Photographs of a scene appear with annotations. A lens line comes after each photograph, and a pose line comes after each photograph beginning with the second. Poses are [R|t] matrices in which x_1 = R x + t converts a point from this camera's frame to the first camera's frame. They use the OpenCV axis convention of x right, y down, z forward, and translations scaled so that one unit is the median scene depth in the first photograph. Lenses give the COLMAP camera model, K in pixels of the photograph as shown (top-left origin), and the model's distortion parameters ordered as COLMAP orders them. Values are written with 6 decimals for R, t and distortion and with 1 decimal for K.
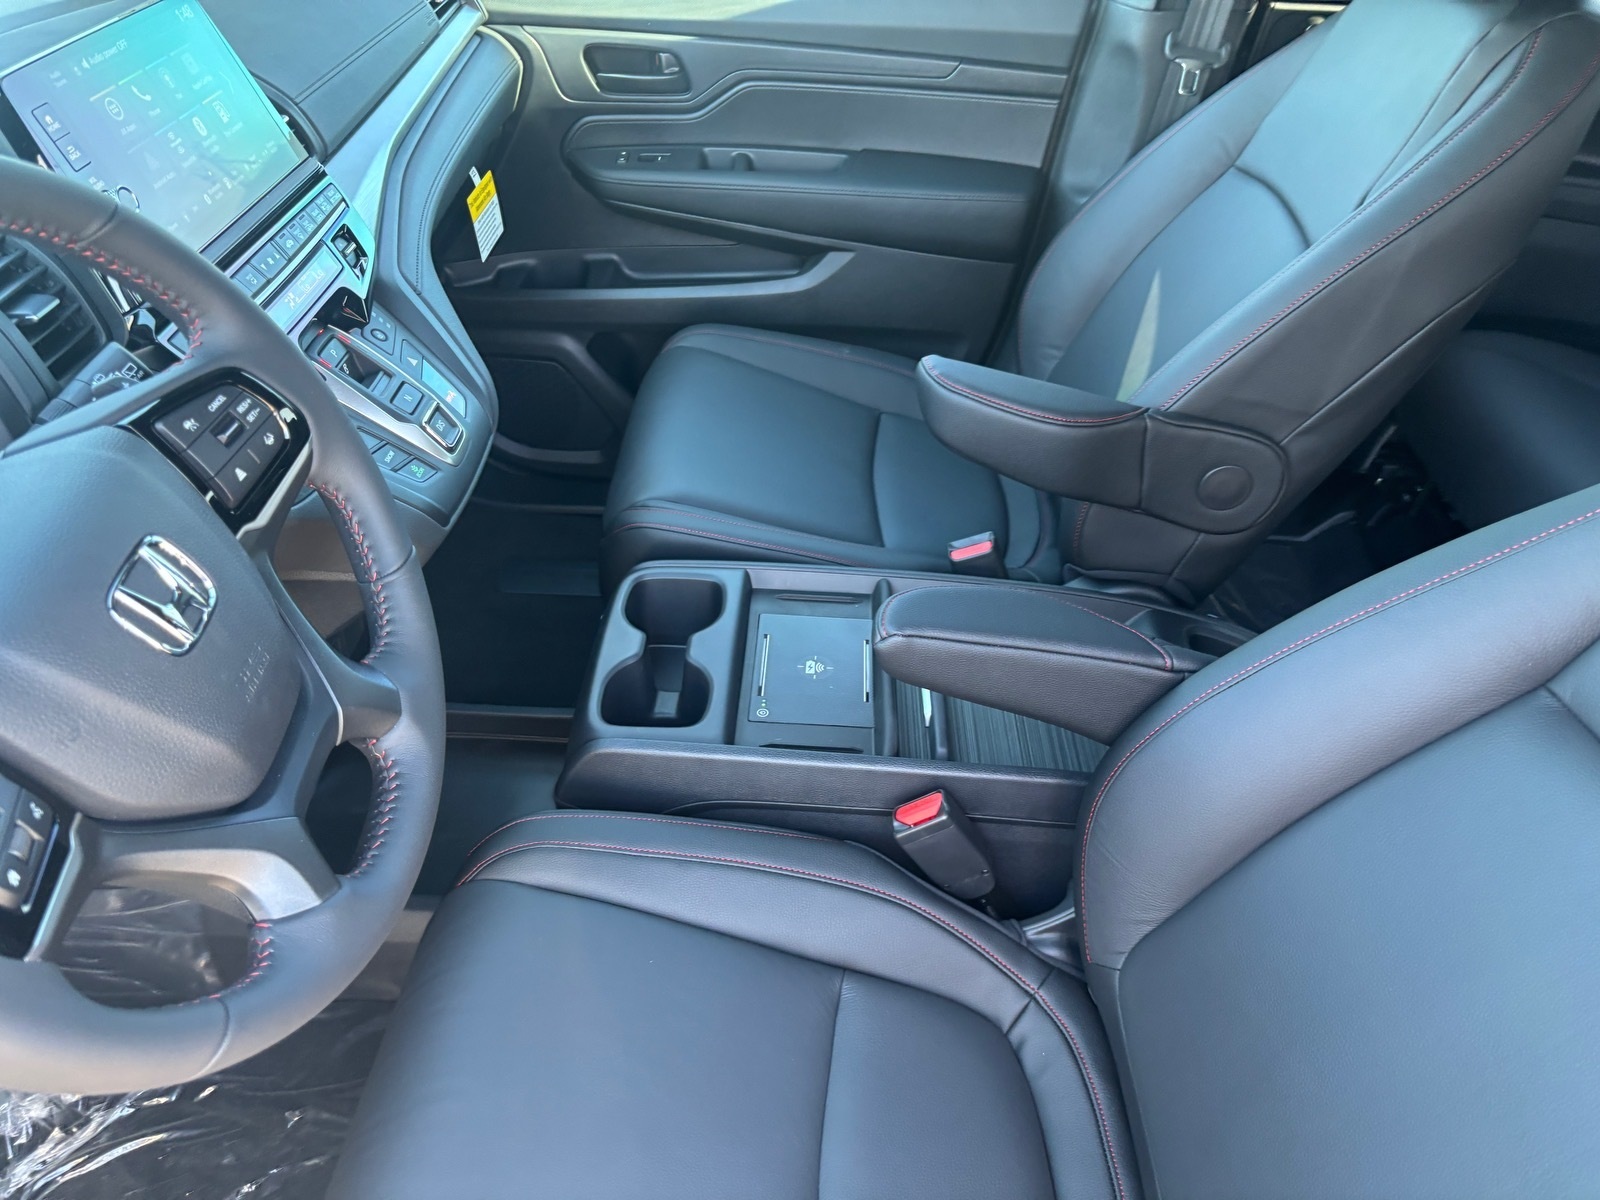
lens RADIAL K [[1229.9, 0, 804.7], [0, 1229.9, 589.3], [0, 0, 1]] dist [0.037198, -0.042692]
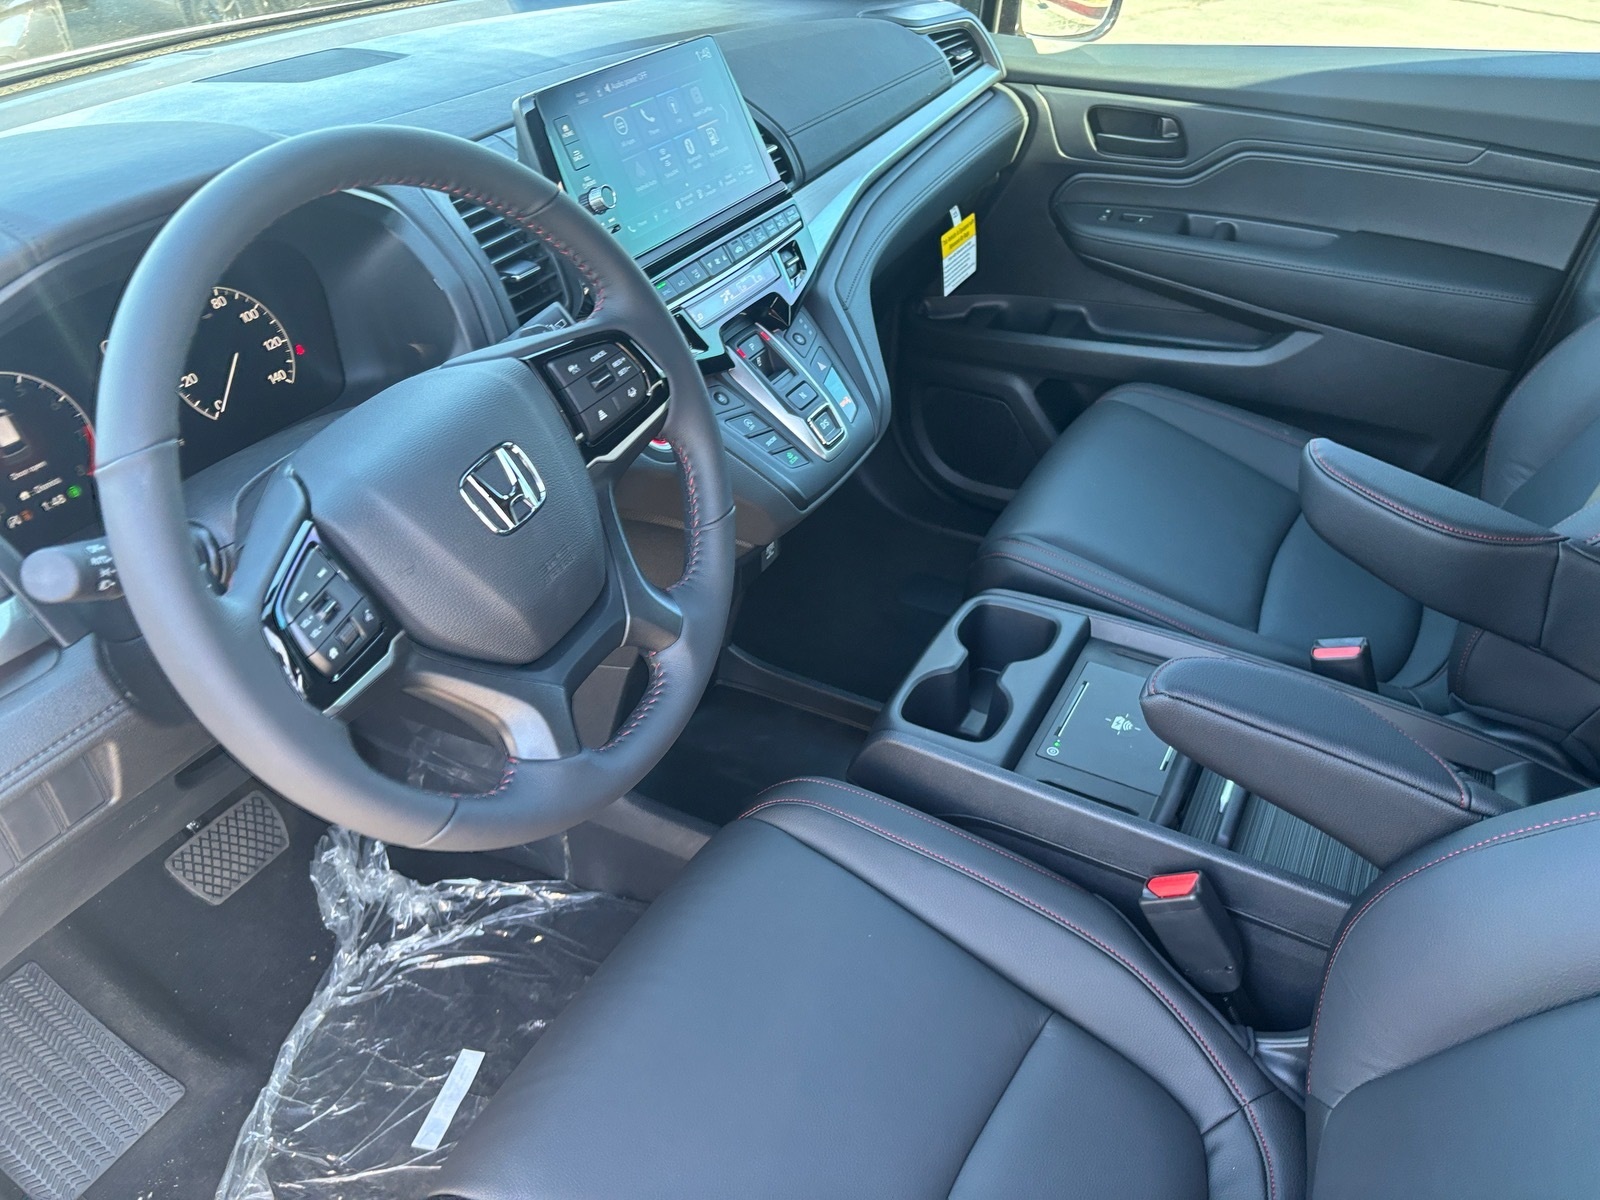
lens RADIAL K [[1233.9, 0, 800.0], [0, 1233.9, 600.0], [0, 0, 1]] dist [0.008959, 0.005308]
pose [[0.896499, 0.218441, -0.385452, 0.145975], [-0.232453, 0.972551, 0.010510, 0.017287], [0.377167, 0.080177, 0.922668, -0.032499]]
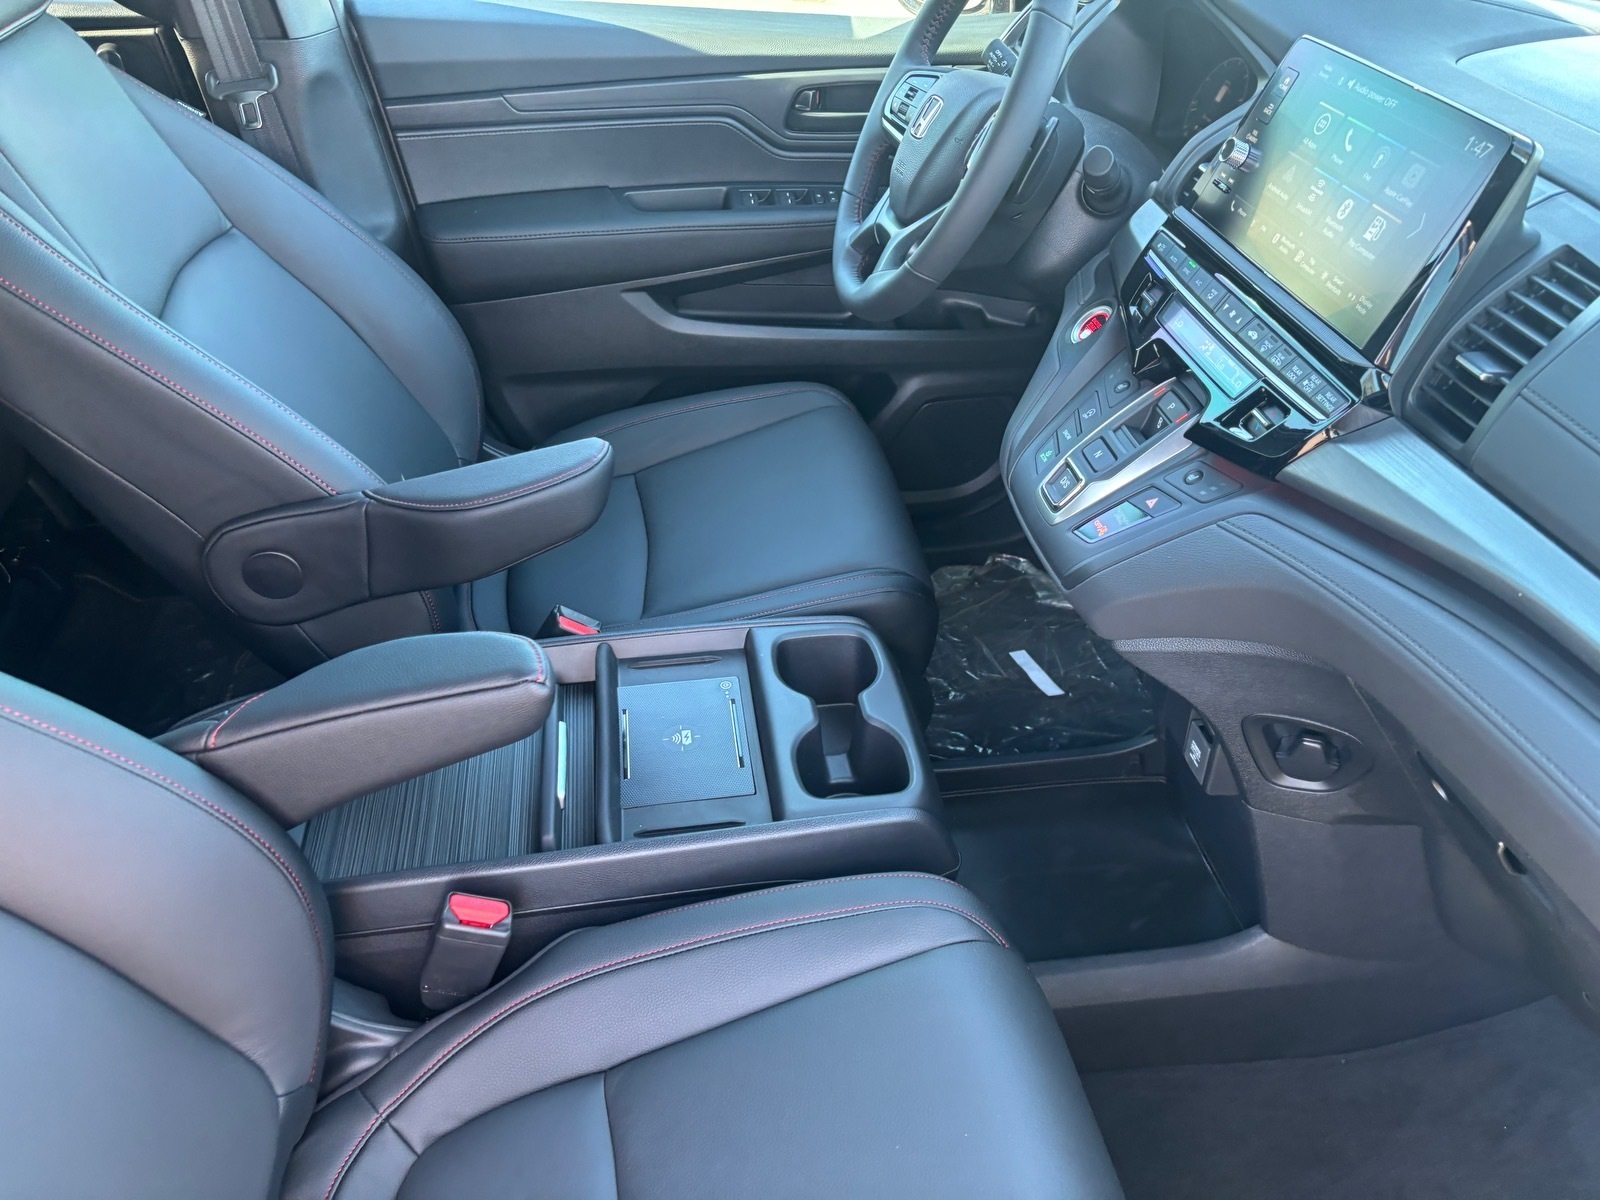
lens RADIAL K [[1219.7, 0, 800.0], [0, 1219.7, 600.0], [0, 0, 1]] dist [0.013594, 0.010121]
pose [[-0.982827, 0.076770, -0.167803, 0.073632], [-0.137984, 0.298036, 0.944529, -0.930912], [0.122523, 0.951462, -0.282325, 1.265173]]
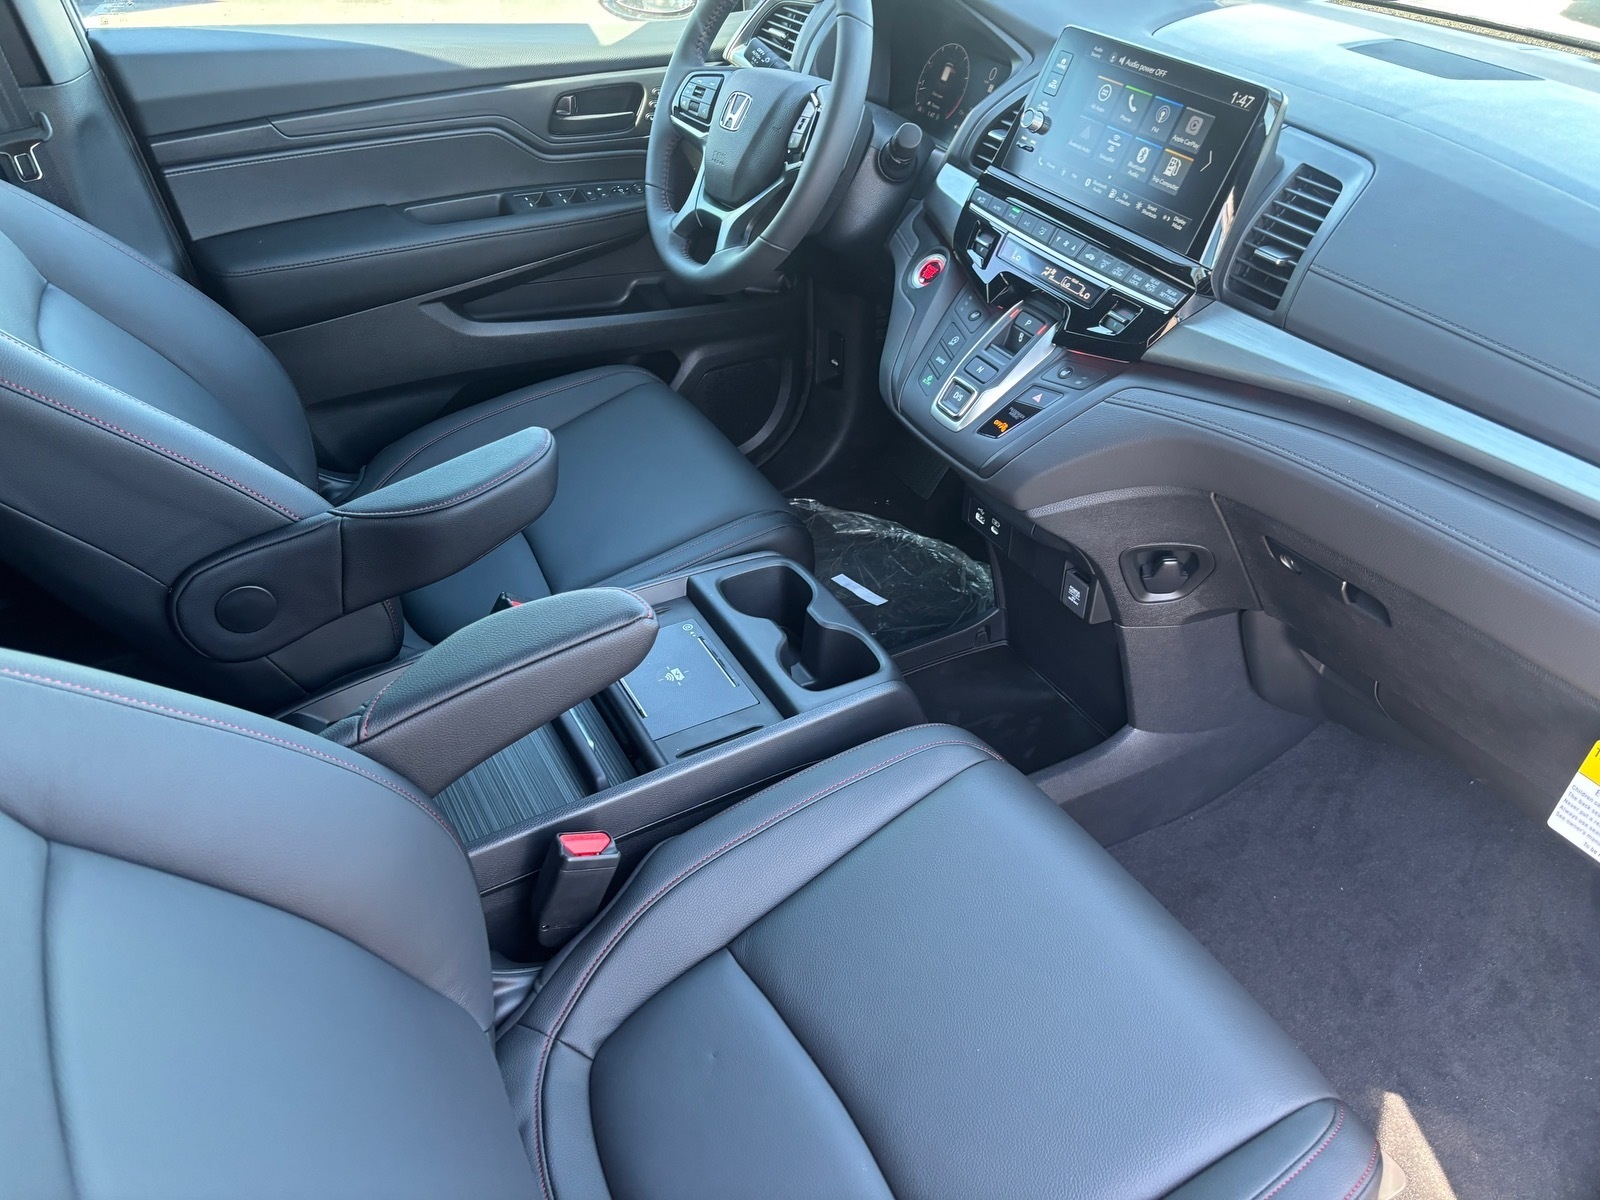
lens RADIAL K [[1215.1, 0, 822.0], [0, 1215.1, 610.0], [0, 0, 1]] dist [0.018589, 0.000381]
pose [[-0.848906, 0.271649, -0.453394, 0.390502], [-0.358176, 0.335146, 0.871428, -0.993749], [0.388676, 0.902155, -0.187209, 1.289036]]
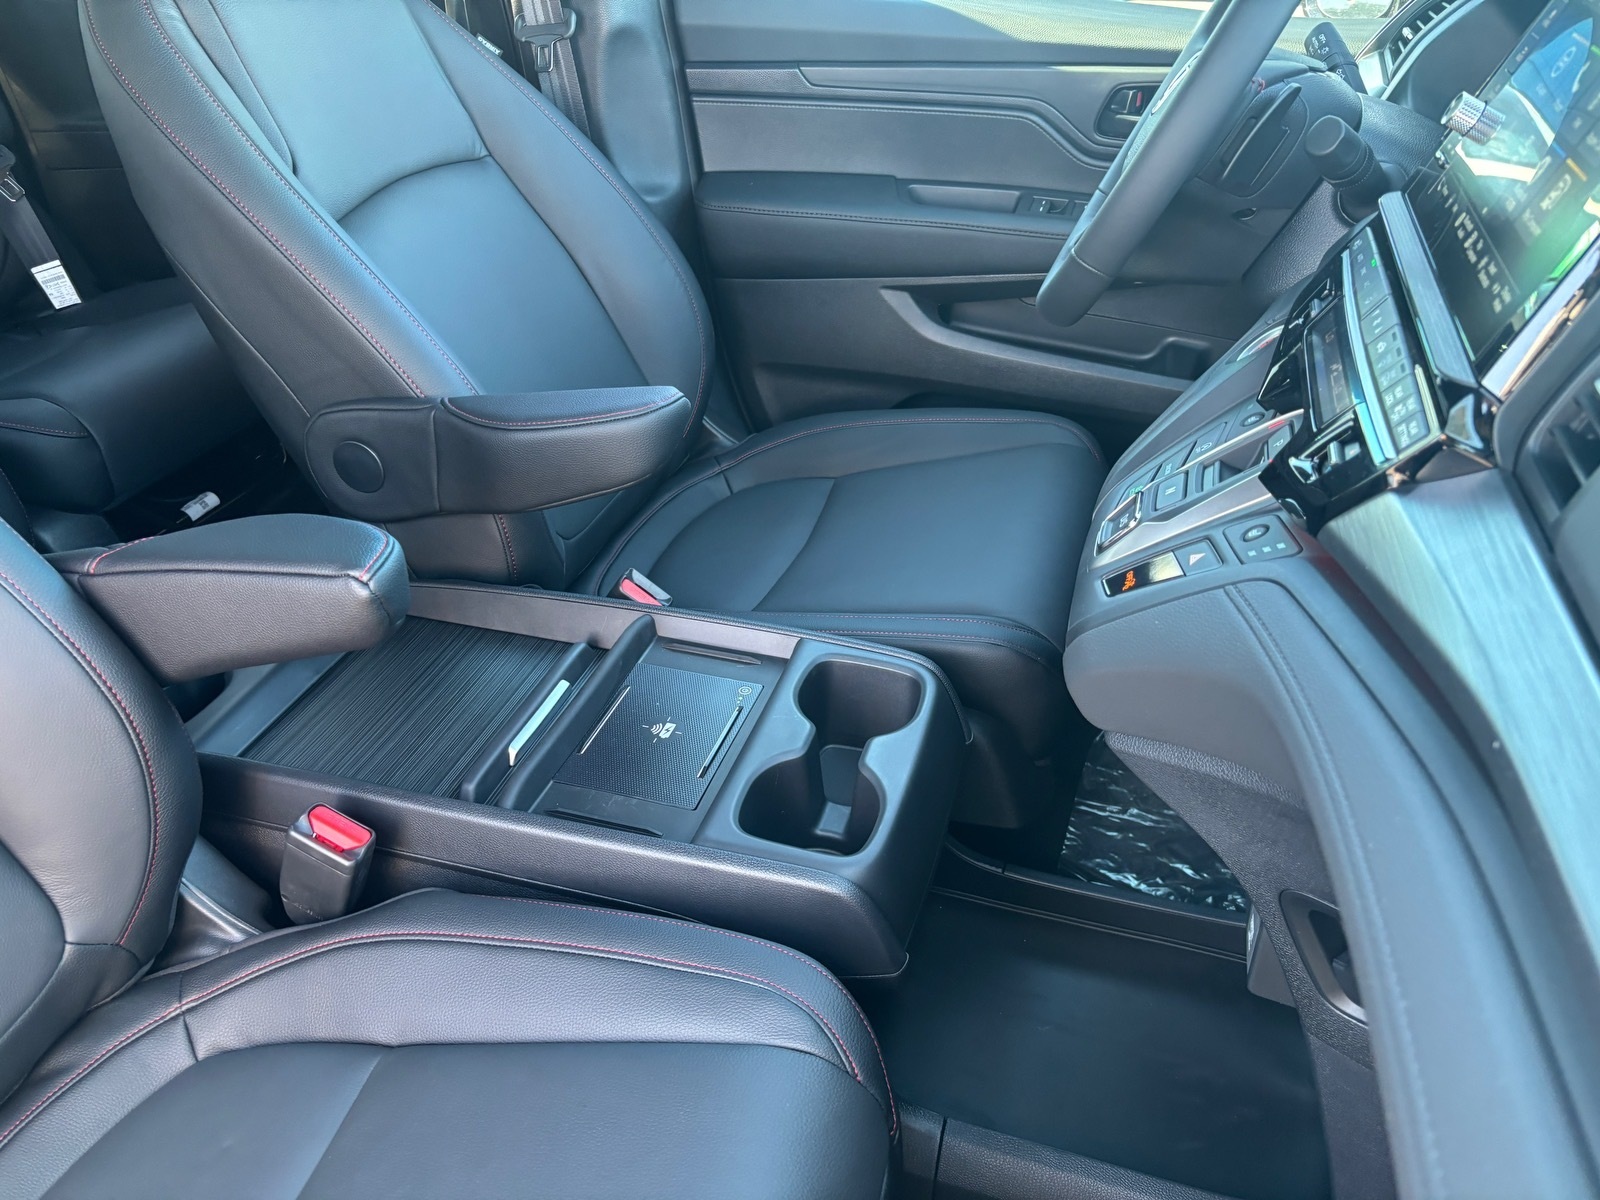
lens RADIAL K [[1219.4, 0, 797.6], [0, 1219.4, 606.0], [0, 0, 1]] dist [0.014335, 0.003433]
pose [[-0.965964, -0.164968, 0.199248, -0.247285], [0.131571, 0.349850, 0.927521, -0.771507], [-0.222718, 0.922166, -0.316237, 1.252517]]
